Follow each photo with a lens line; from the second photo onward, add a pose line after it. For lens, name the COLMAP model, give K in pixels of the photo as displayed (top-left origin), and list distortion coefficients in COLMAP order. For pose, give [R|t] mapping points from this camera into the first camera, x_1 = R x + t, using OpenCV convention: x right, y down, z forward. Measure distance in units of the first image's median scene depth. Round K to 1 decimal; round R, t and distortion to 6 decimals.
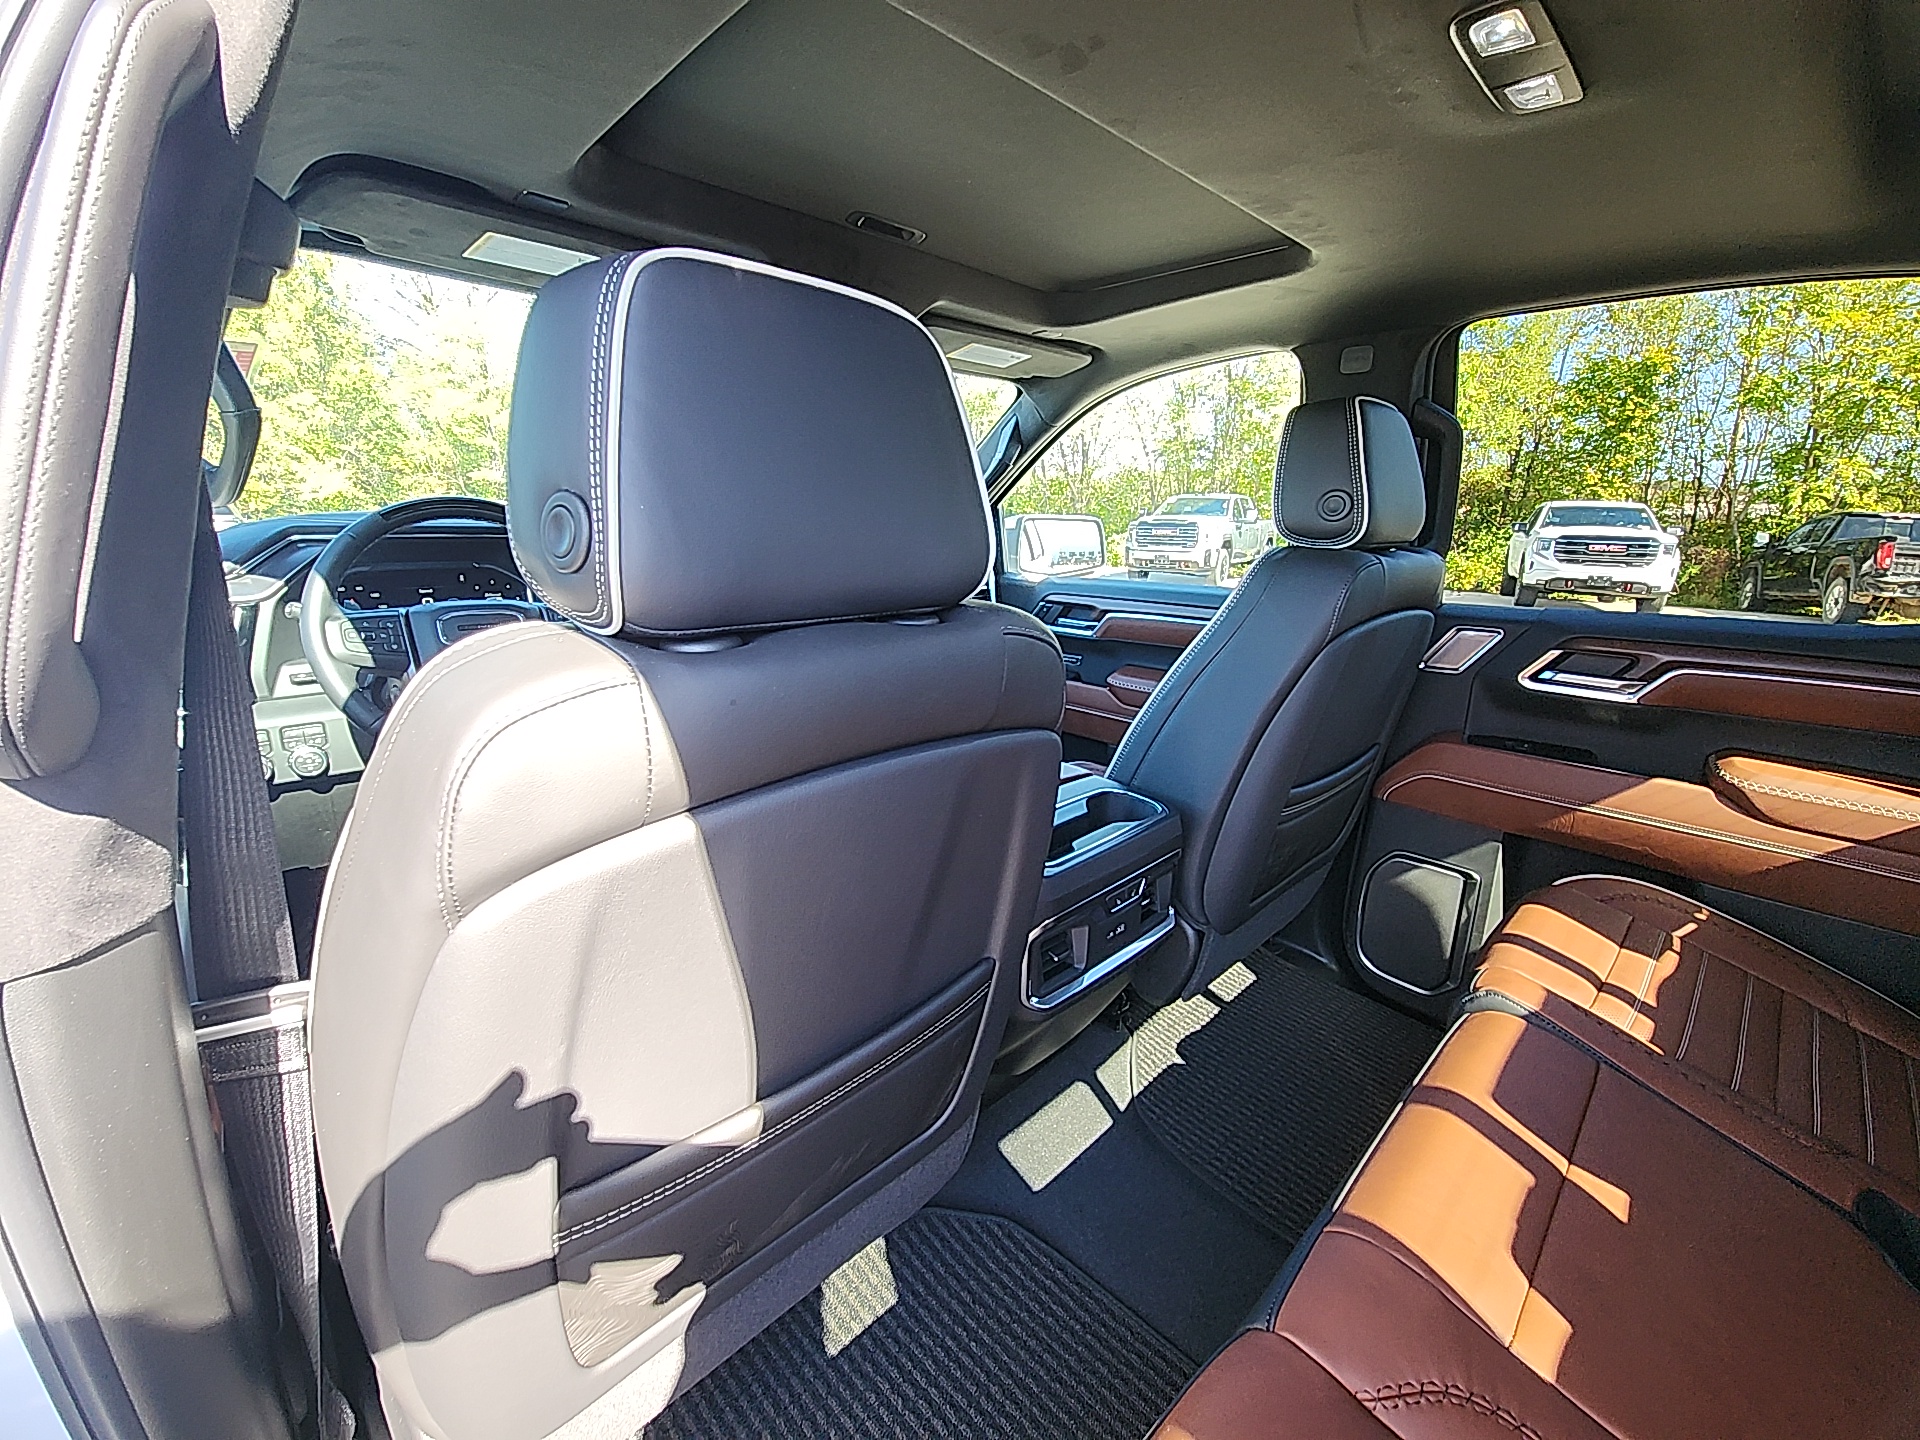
lens RADIAL K [[774.9, 0, 951.0], [0, 774.9, 703.6], [0, 0, 1]] dist [0.003959, -0.000477]
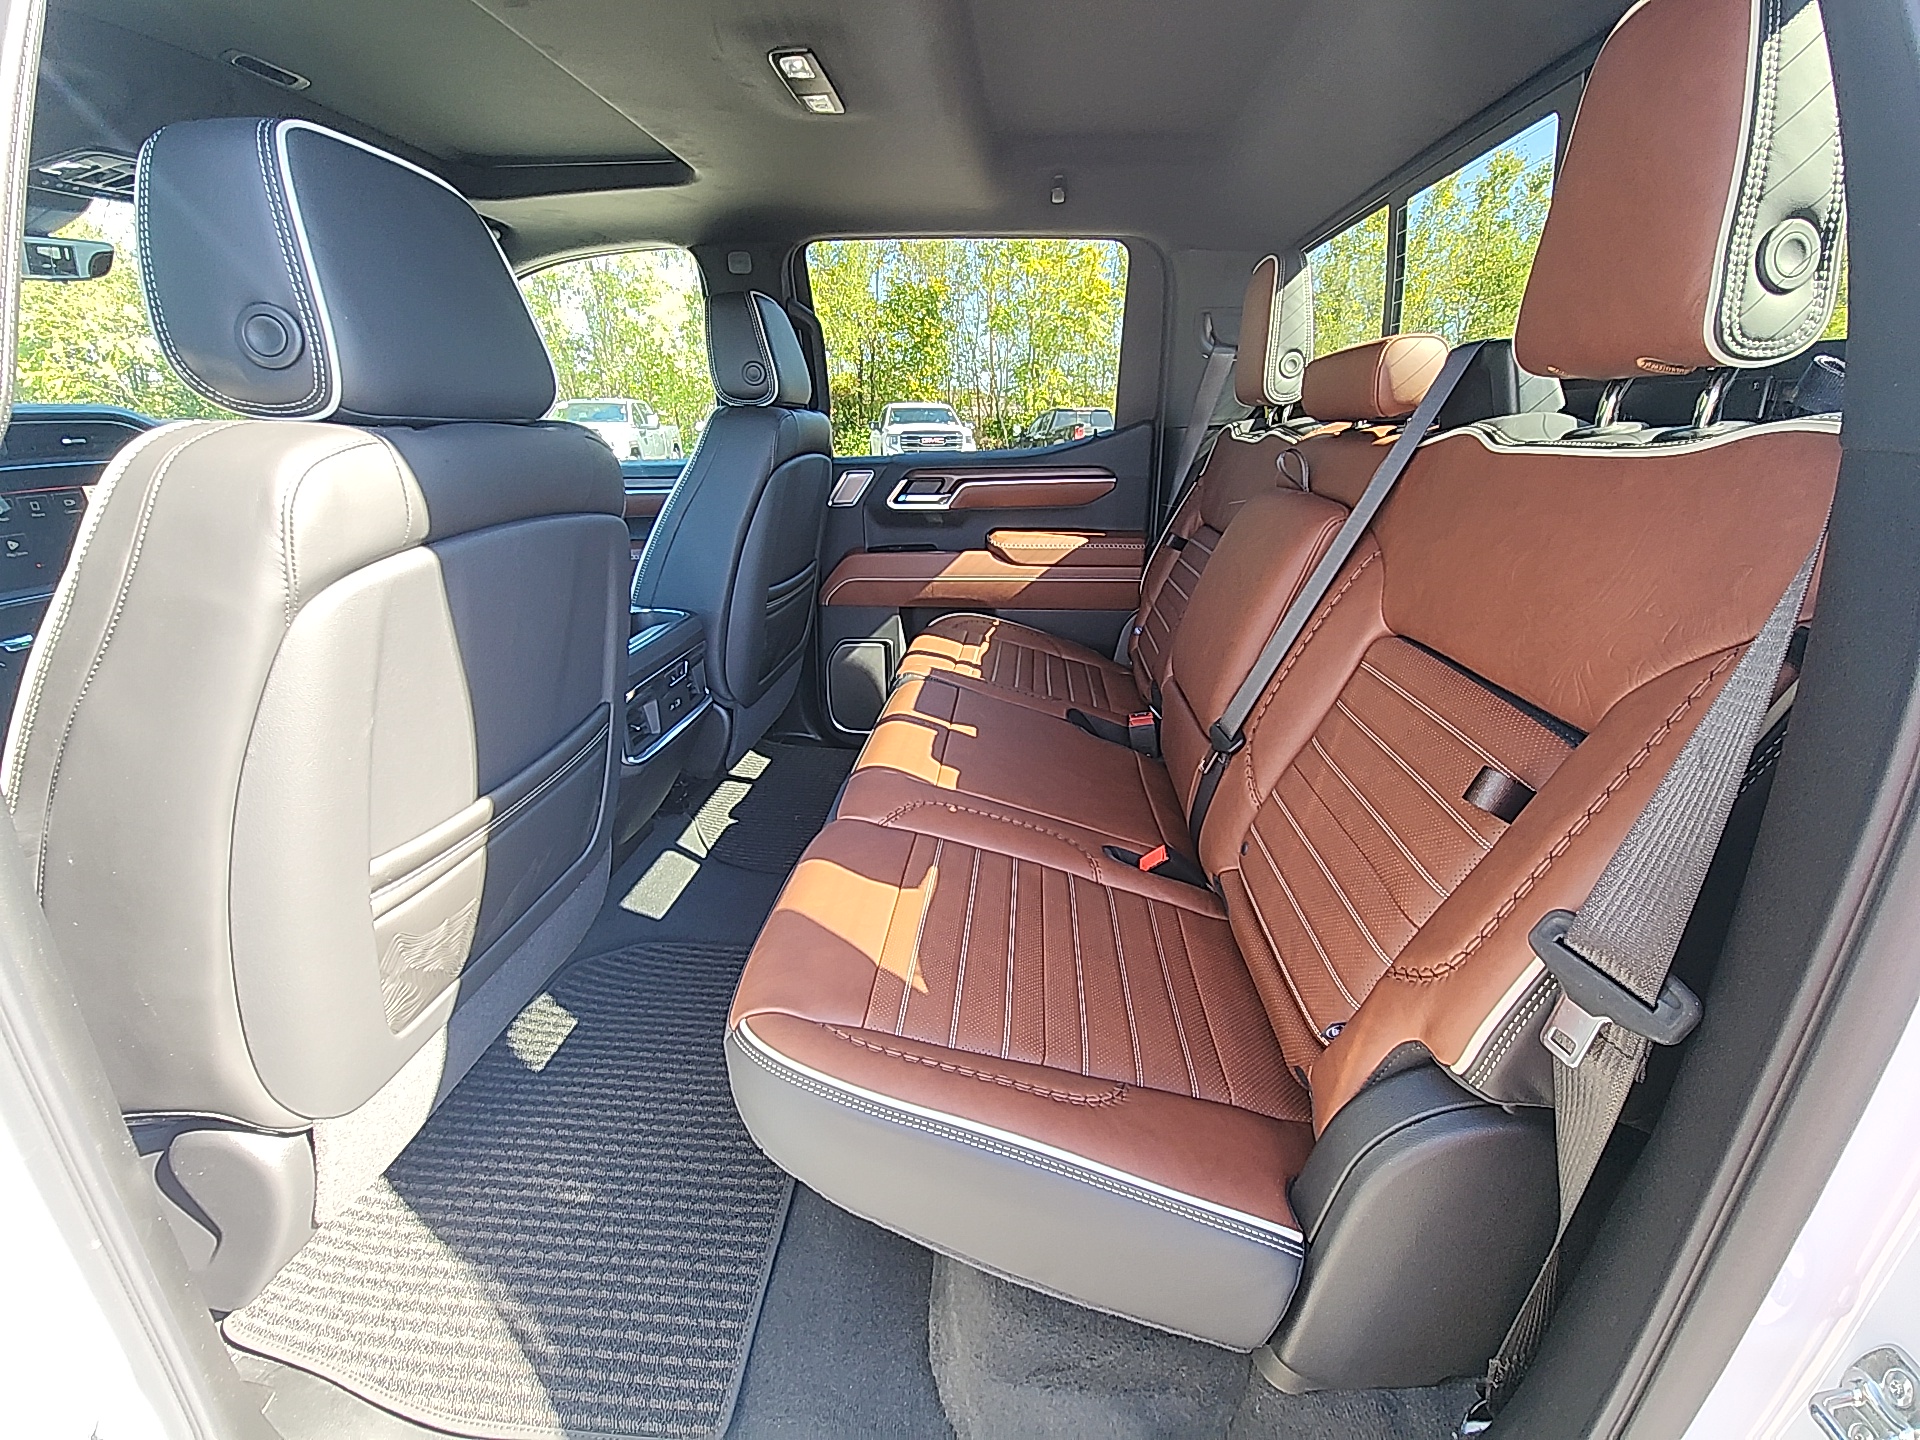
lens RADIAL K [[774.9, 0, 951.0], [0, 774.9, 703.6], [0, 0, 1]] dist [0.003959, -0.000477]
pose [[0.756435, -0.243906, 0.606890, -0.019578], [0.177525, 0.969600, 0.168409, 0.012798], [-0.629516, -0.019652, 0.776739, -0.026950]]
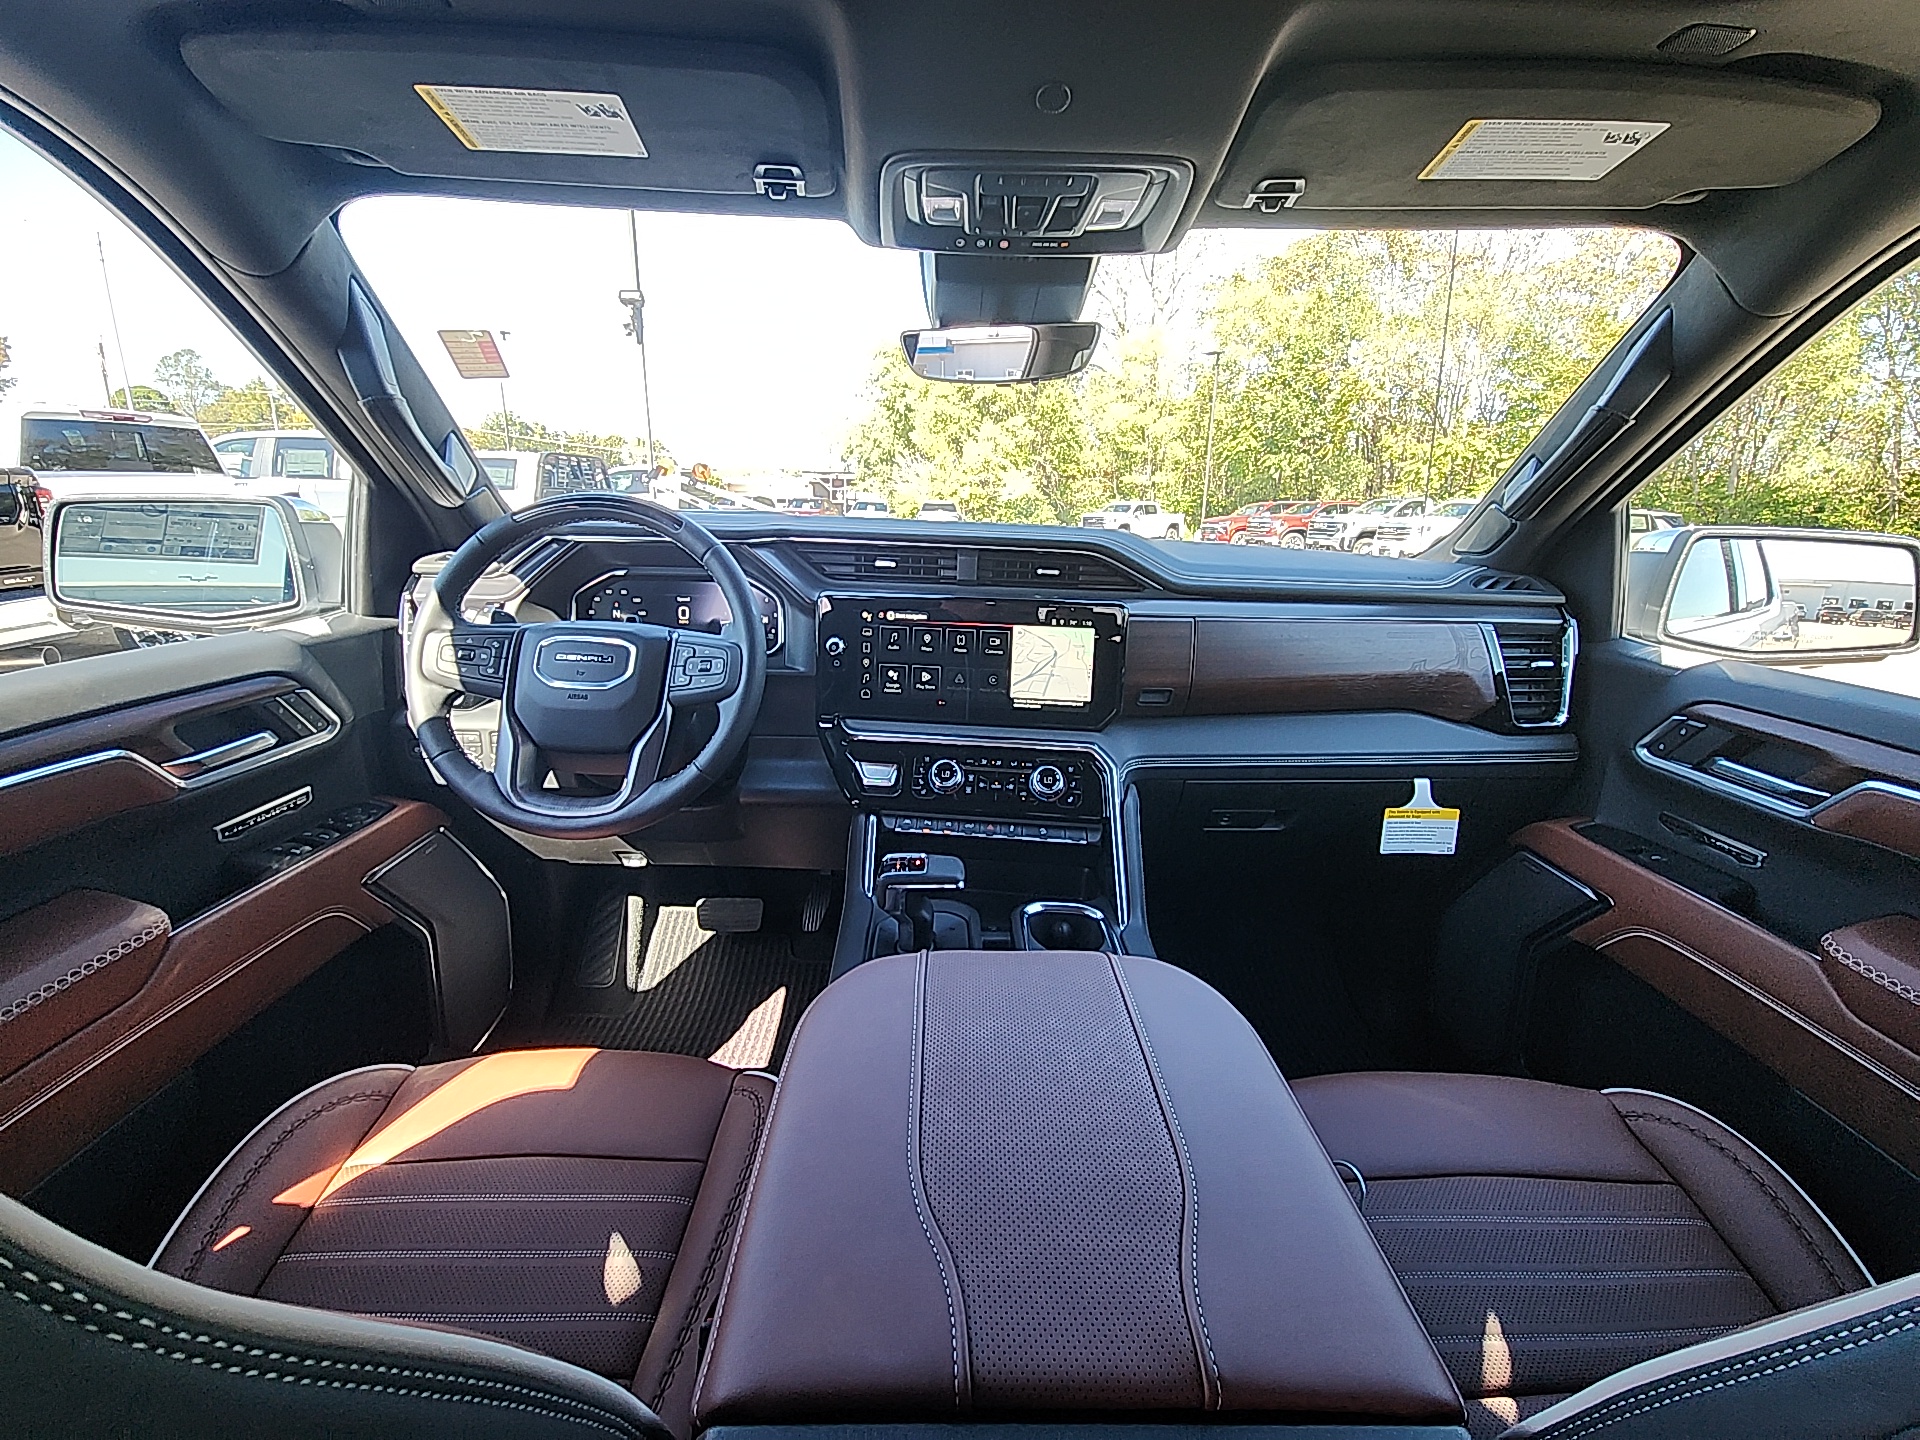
lens RADIAL K [[774.9, 0, 951.0], [0, 774.9, 703.6], [0, 0, 1]] dist [0.003959, -0.000477]
pose [[0.727011, 0.173652, -0.664304, 0.019211], [-0.174182, 0.982486, 0.066202, -0.016248], [0.664165, 0.067580, 0.744525, 0.063477]]
